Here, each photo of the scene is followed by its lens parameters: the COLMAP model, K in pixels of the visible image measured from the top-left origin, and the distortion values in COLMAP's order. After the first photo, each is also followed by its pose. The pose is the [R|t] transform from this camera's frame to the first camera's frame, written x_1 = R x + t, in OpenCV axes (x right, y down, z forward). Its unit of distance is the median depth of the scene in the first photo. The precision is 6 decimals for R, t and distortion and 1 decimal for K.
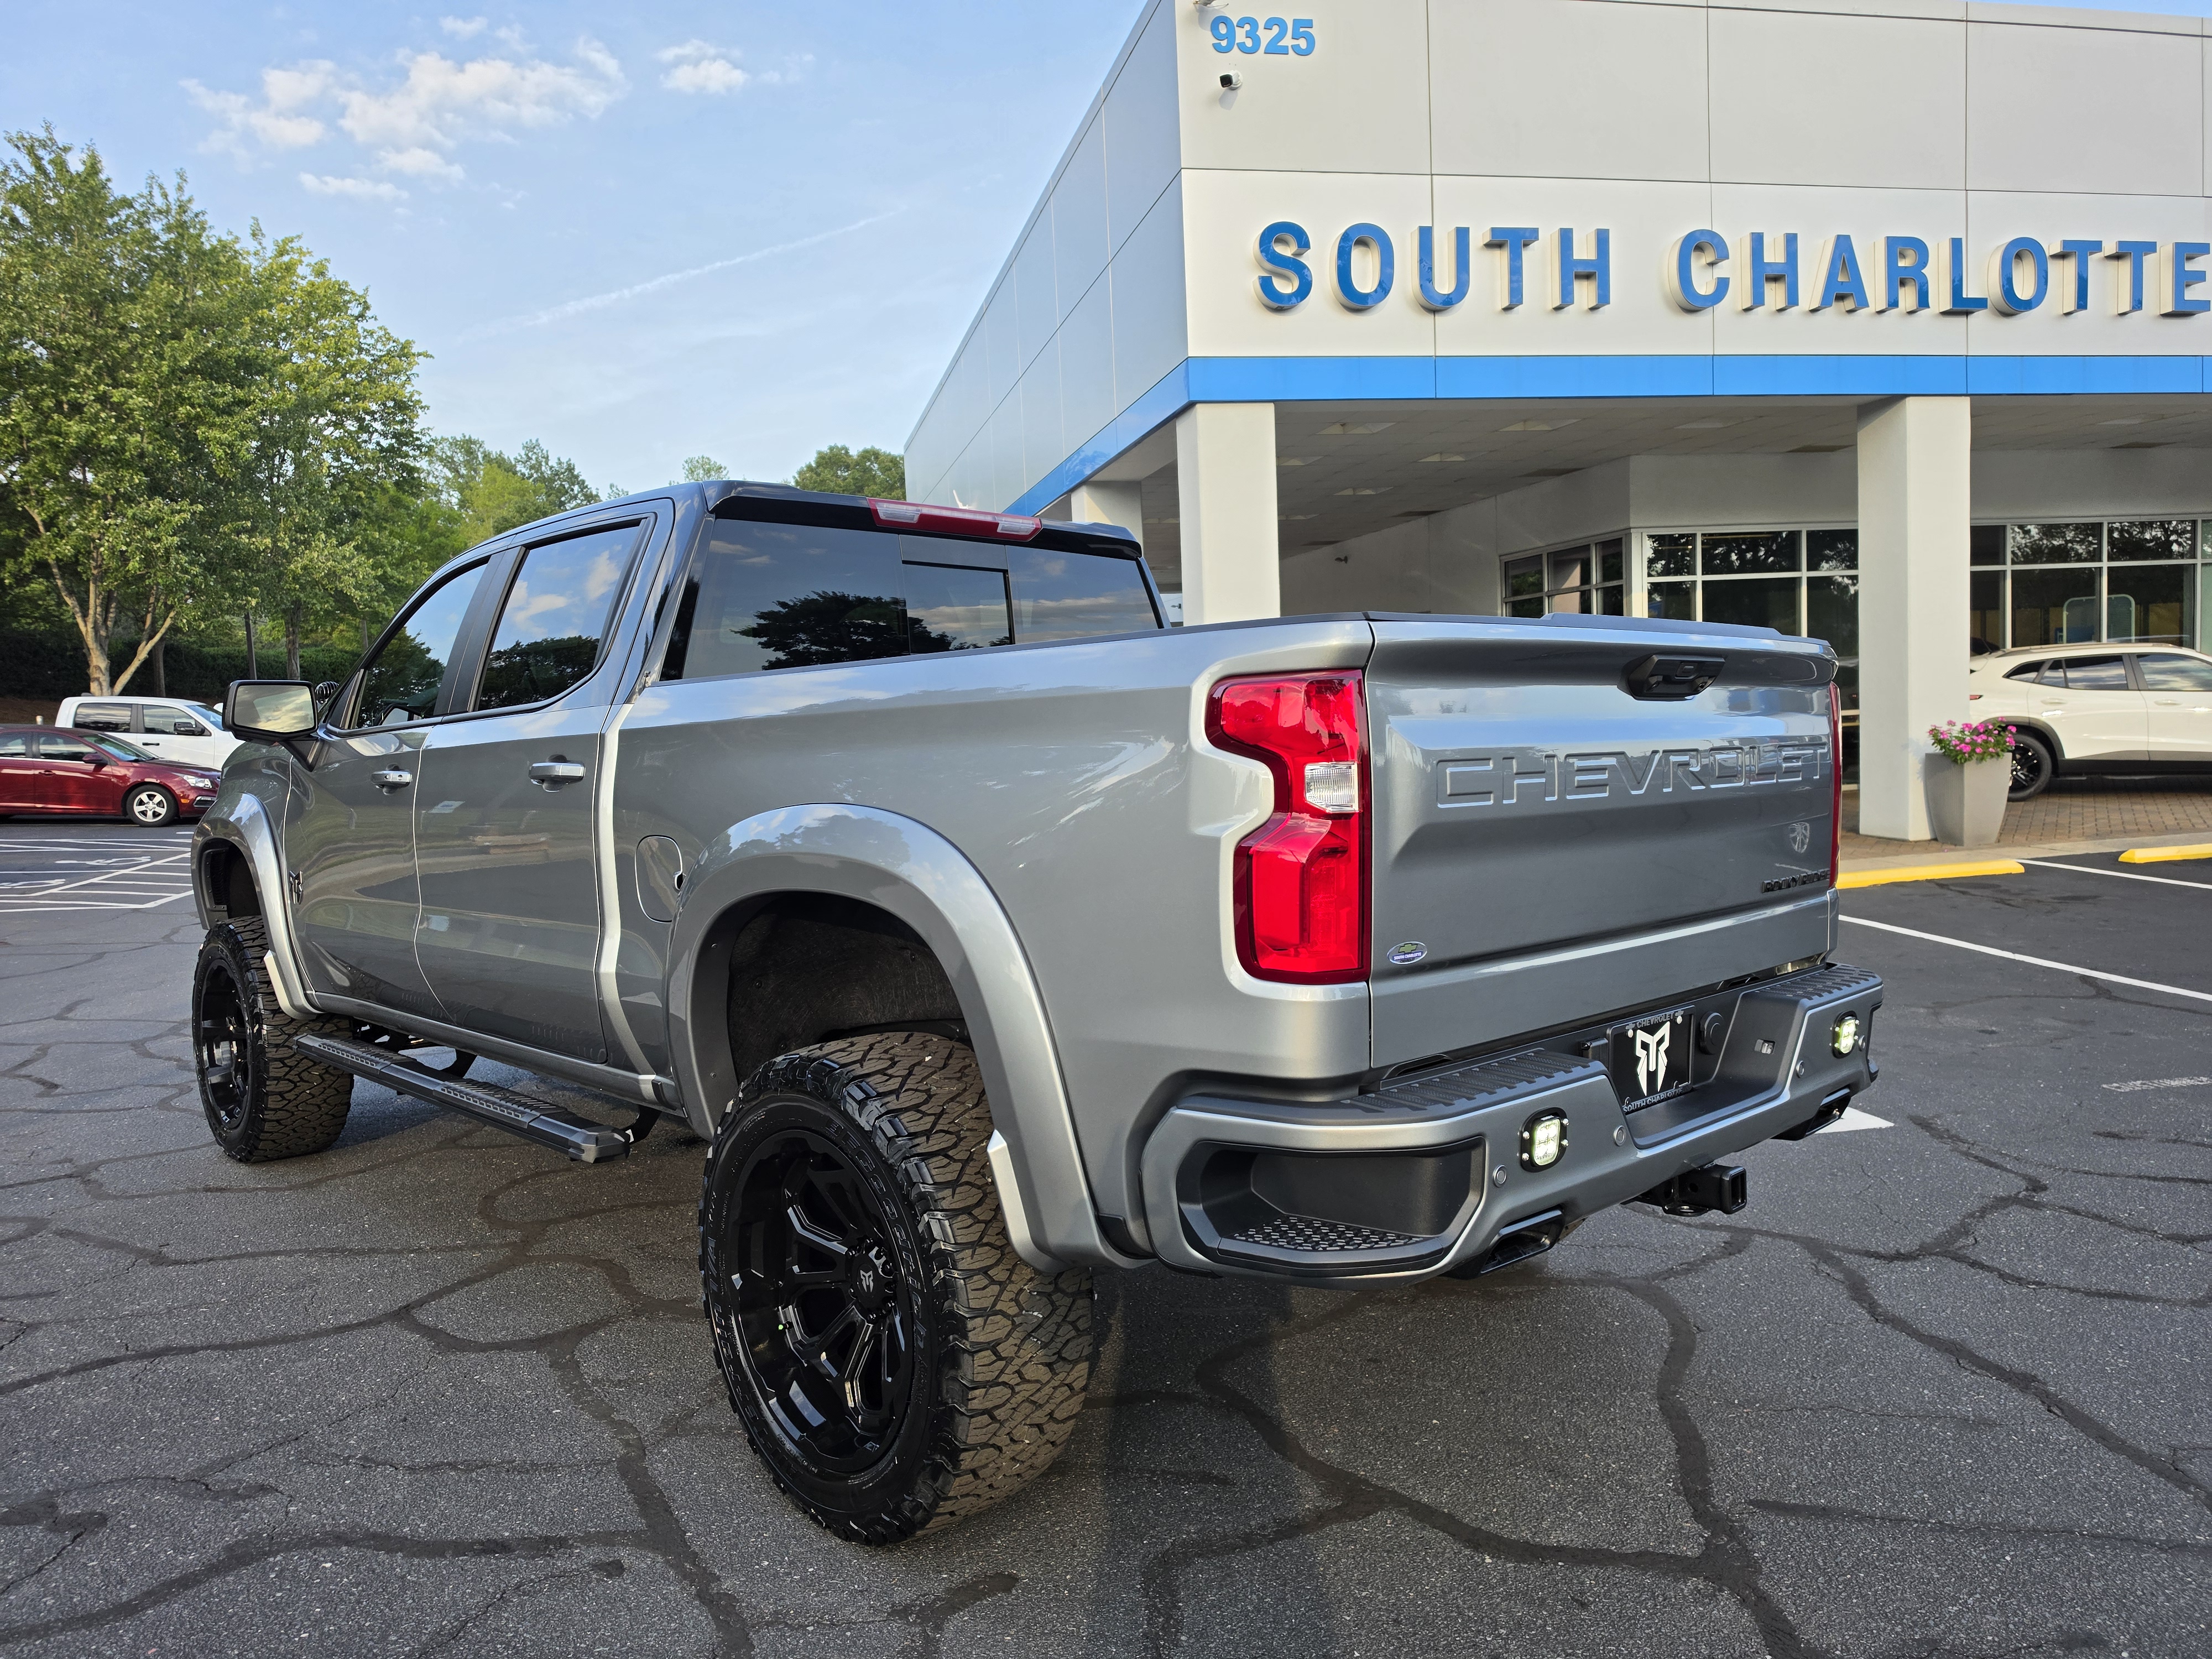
lens RADIAL K [[1546.2, 0, 1111.4], [0, 1546.2, 818.2], [0, 0, 1]] dist [0.039635, -0.044151]
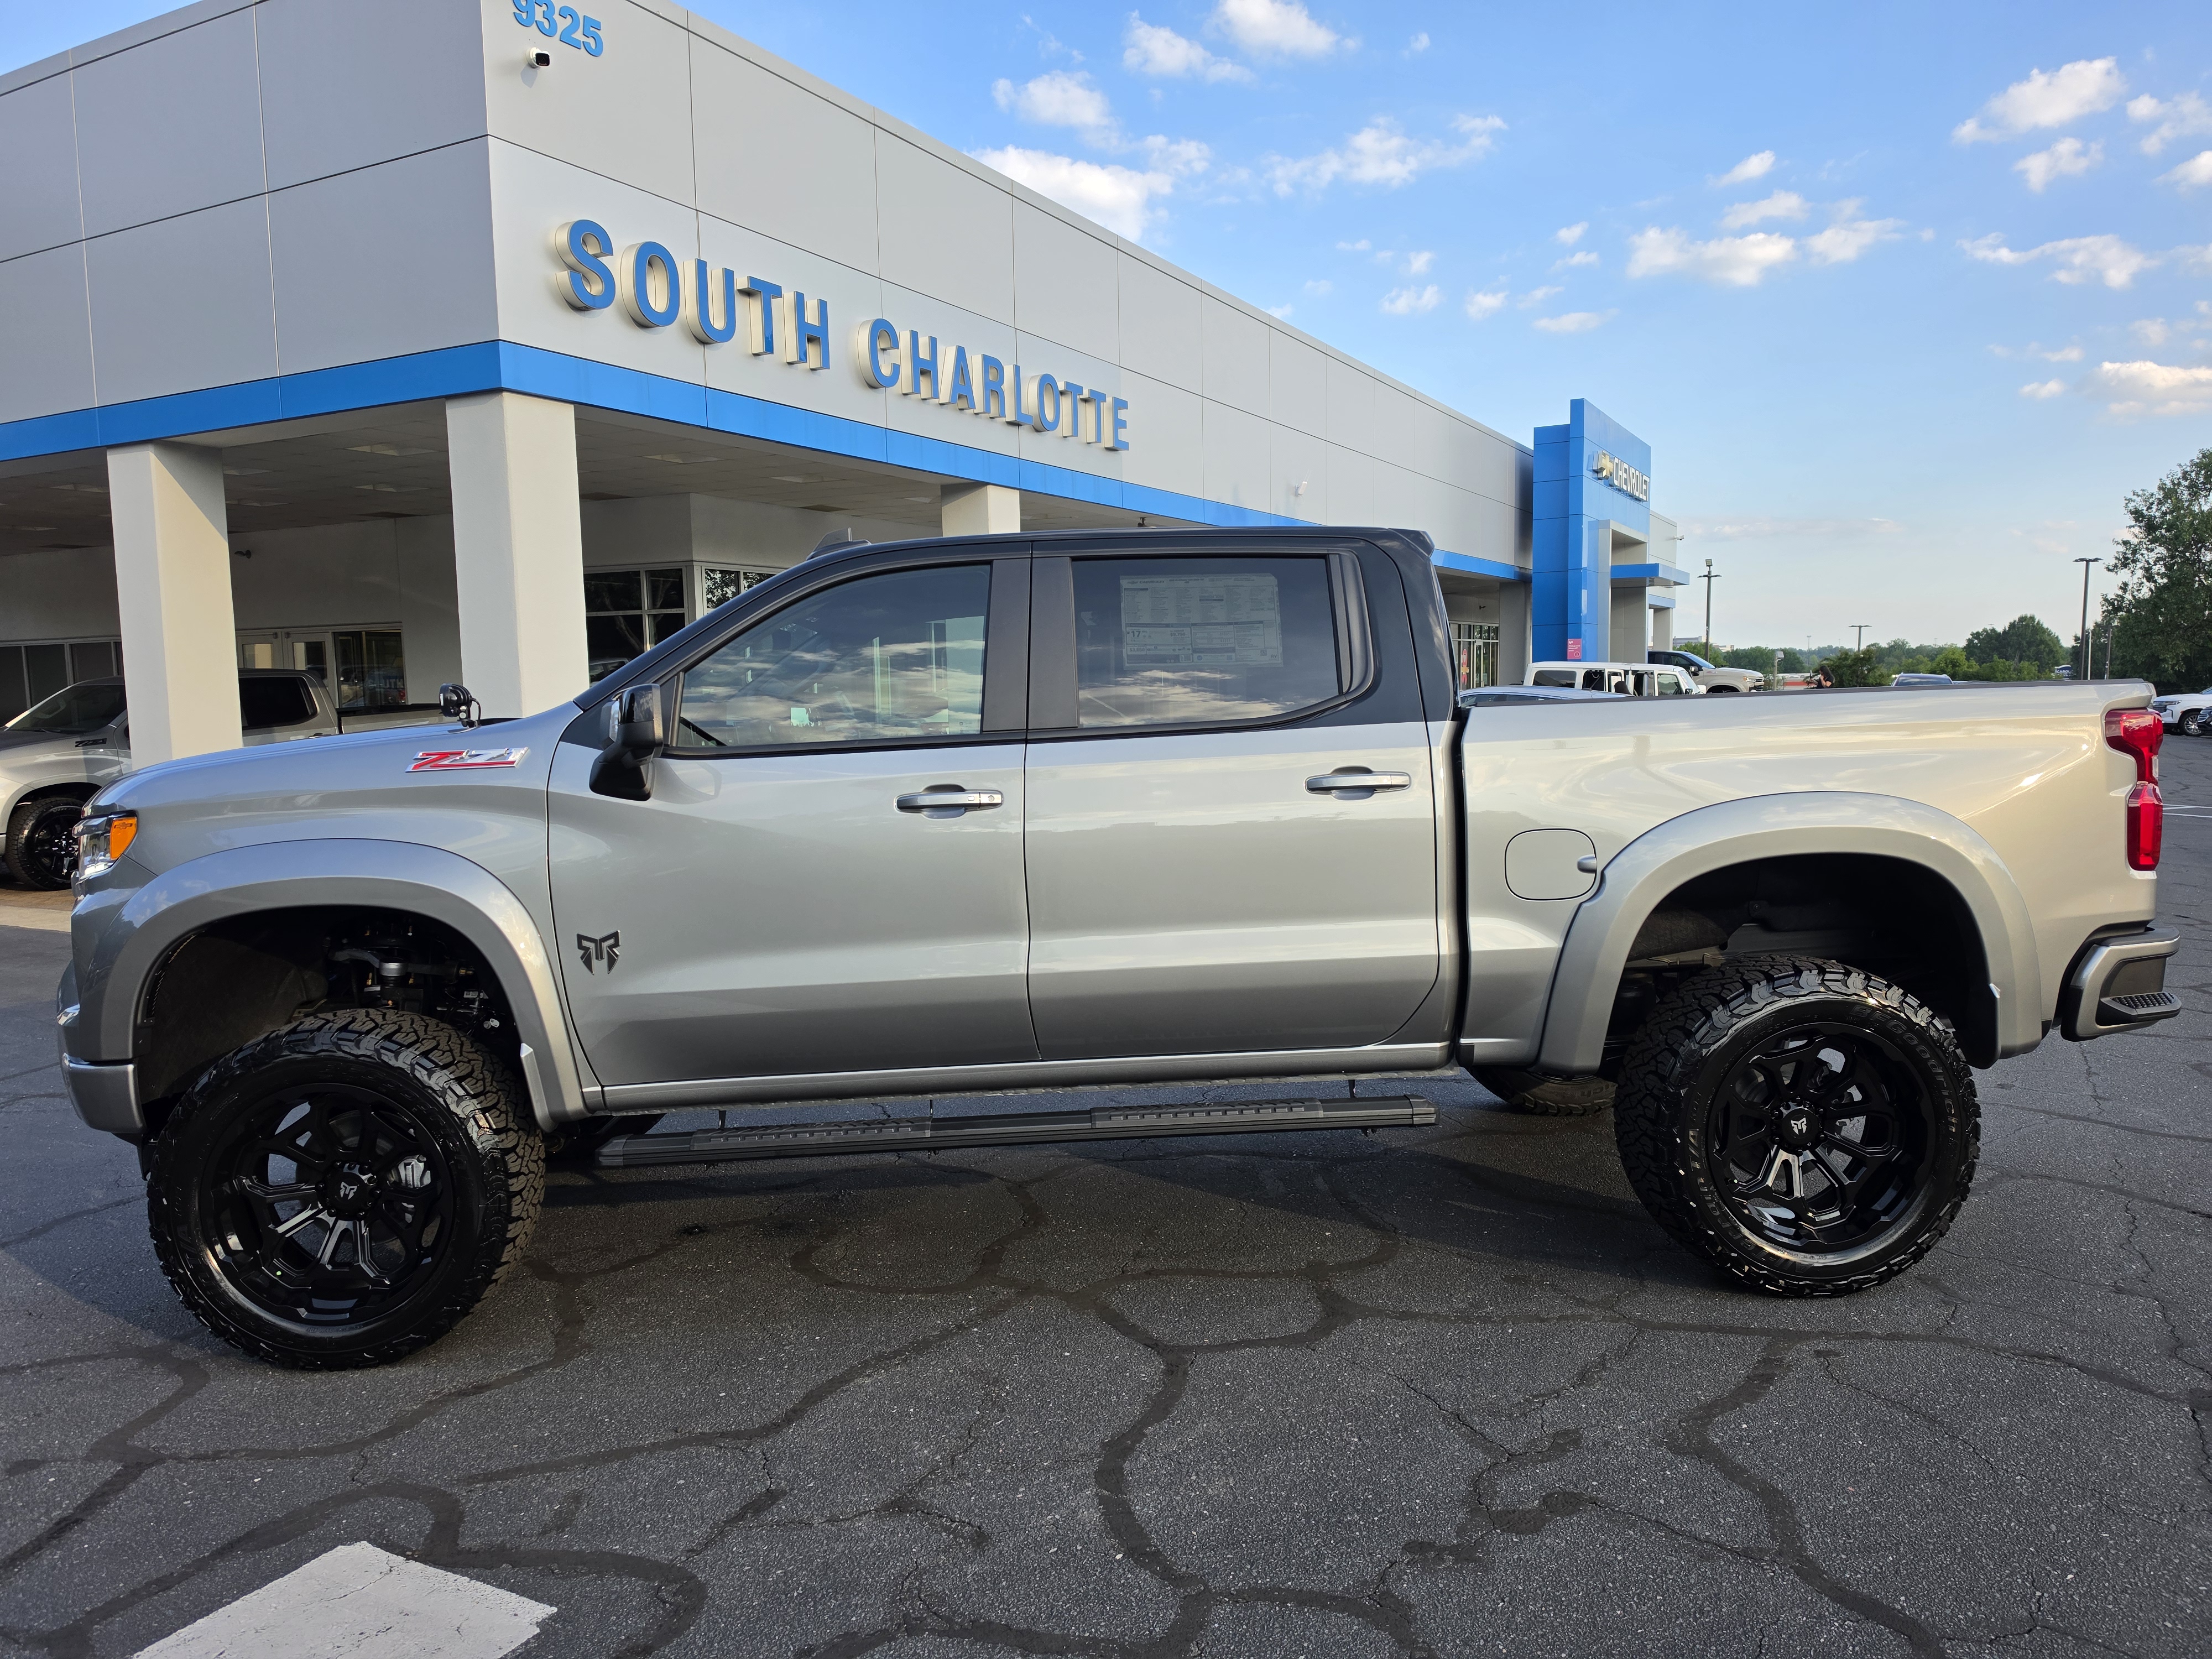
lens RADIAL K [[1483.1, 0, 1176.4], [0, 1483.1, 821.2], [0, 0, 1]] dist [0.054622, -0.075029]
pose [[0.642230, -0.041921, 0.765365, -0.331953], [0.050277, 0.998657, 0.012511, -0.004588], [-0.764861, 0.030445, 0.643475, 0.116721]]
